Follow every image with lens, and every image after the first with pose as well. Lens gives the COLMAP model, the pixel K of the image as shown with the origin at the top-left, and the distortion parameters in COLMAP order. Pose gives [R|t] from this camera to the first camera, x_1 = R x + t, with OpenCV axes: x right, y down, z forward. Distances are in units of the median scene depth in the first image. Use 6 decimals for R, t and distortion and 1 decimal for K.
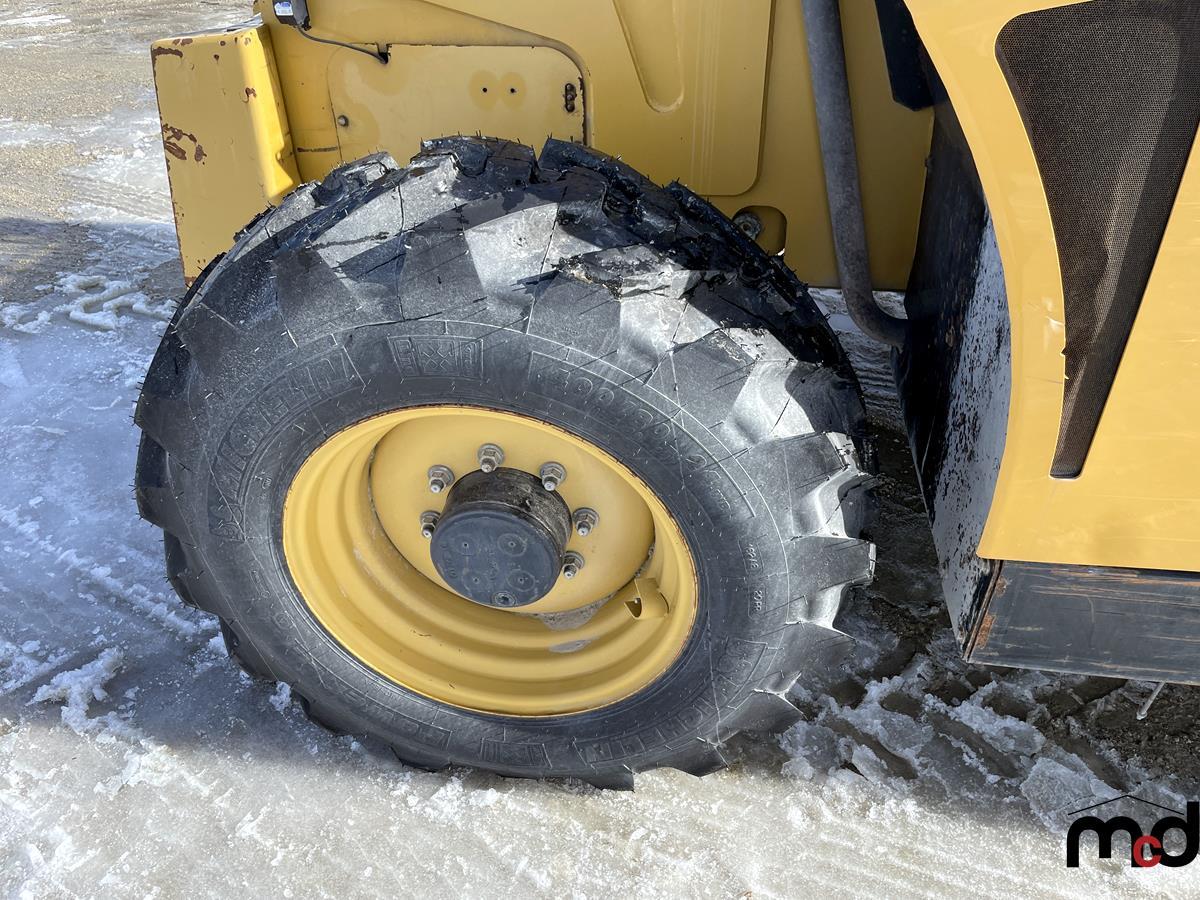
lens RADIAL K [[907.1, 0, 595.0], [0, 907.1, 456.9], [0, 0, 1]] dist [0.079242, -0.110802]
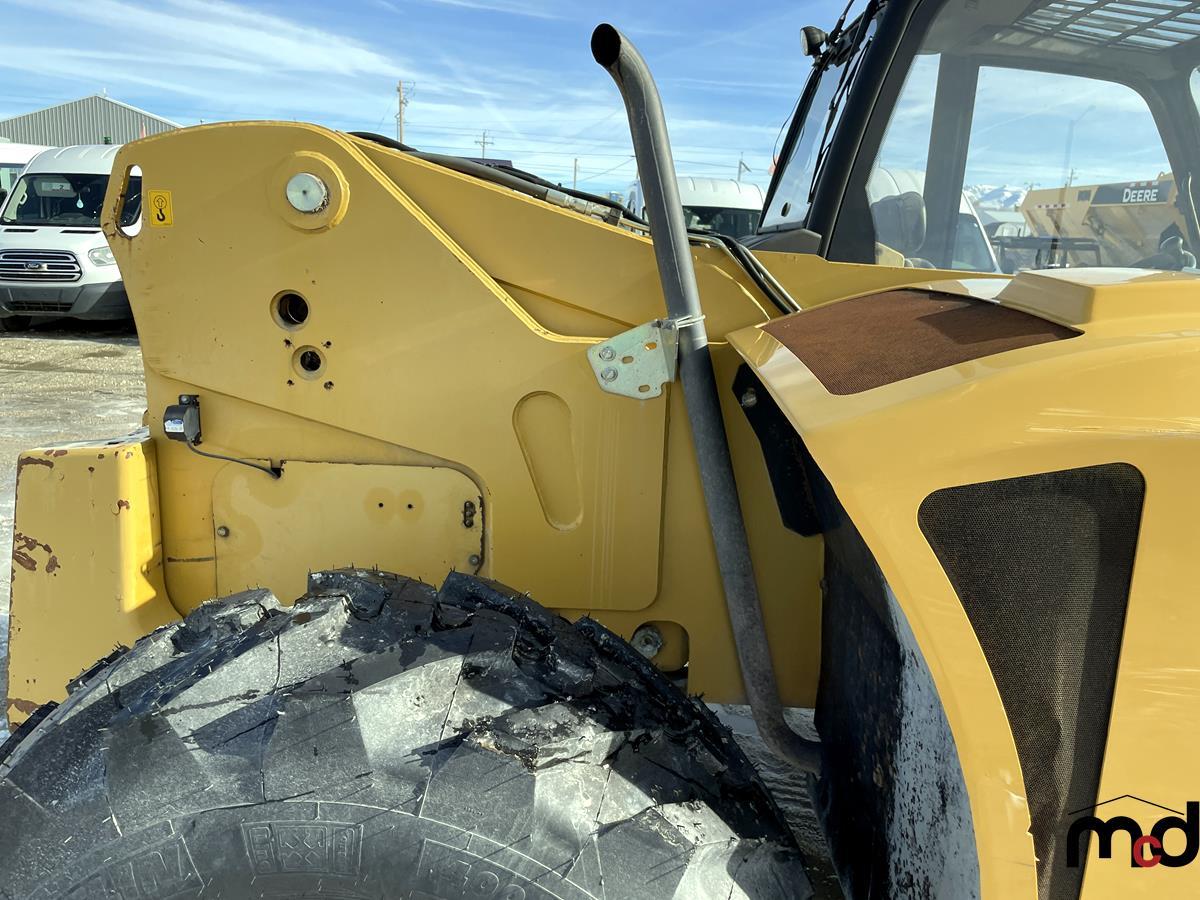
lens RADIAL K [[902.7, 0, 606.6], [0, 902.7, 462.5], [0, 0, 1]] dist [0.075559, -0.111397]
pose [[0.989490, 0.028104, 0.141842, -0.031441], [0.028165, 0.924684, -0.379693, -0.105527], [-0.141830, 0.379698, 0.914174, 0.095328]]
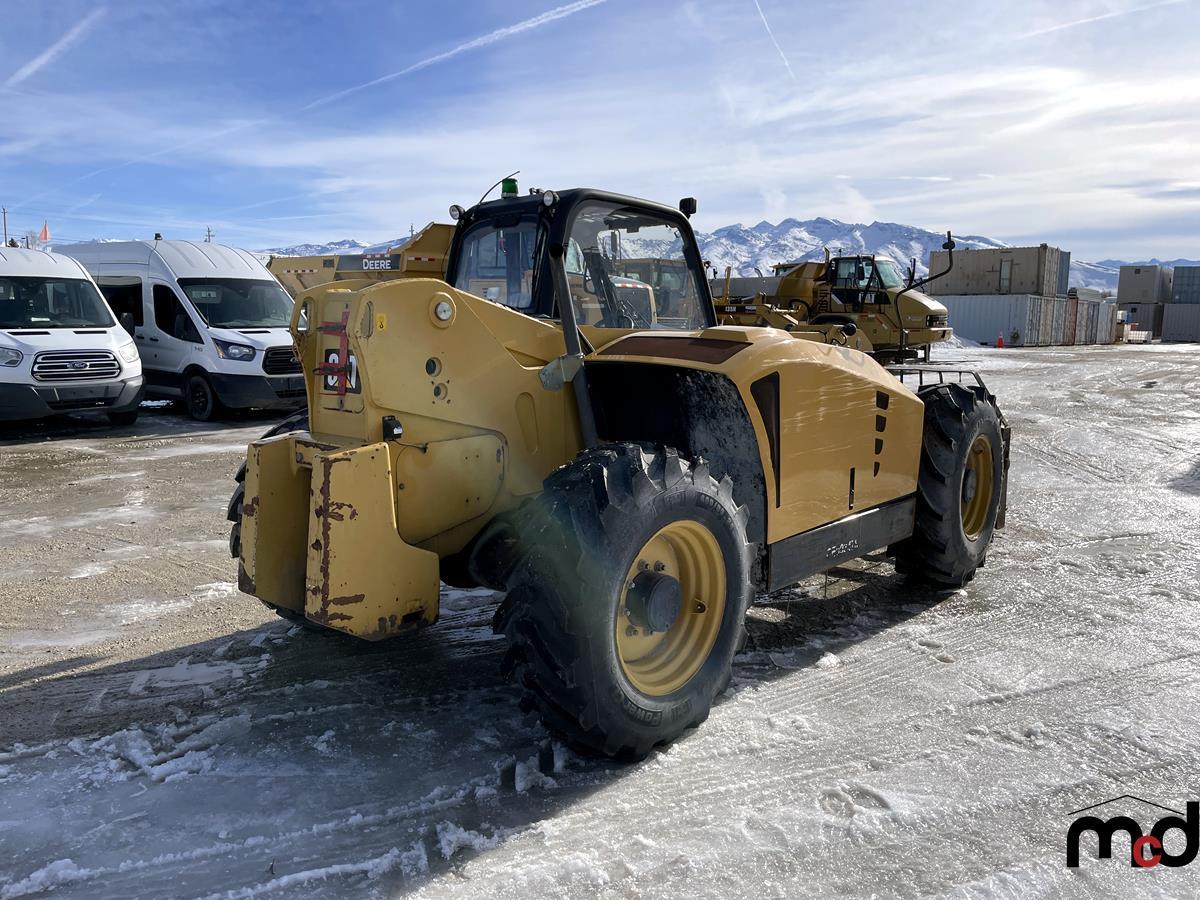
lens RADIAL K [[907.1, 0, 595.0], [0, 907.1, 456.9], [0, 0, 1]] dist [0.079242, -0.110802]
pose [[0.547281, -0.114299, 0.829108, -2.529786], [0.487161, 0.849026, -0.204522, 0.220540], [-0.680557, 0.515840, 0.520337, -0.355559]]
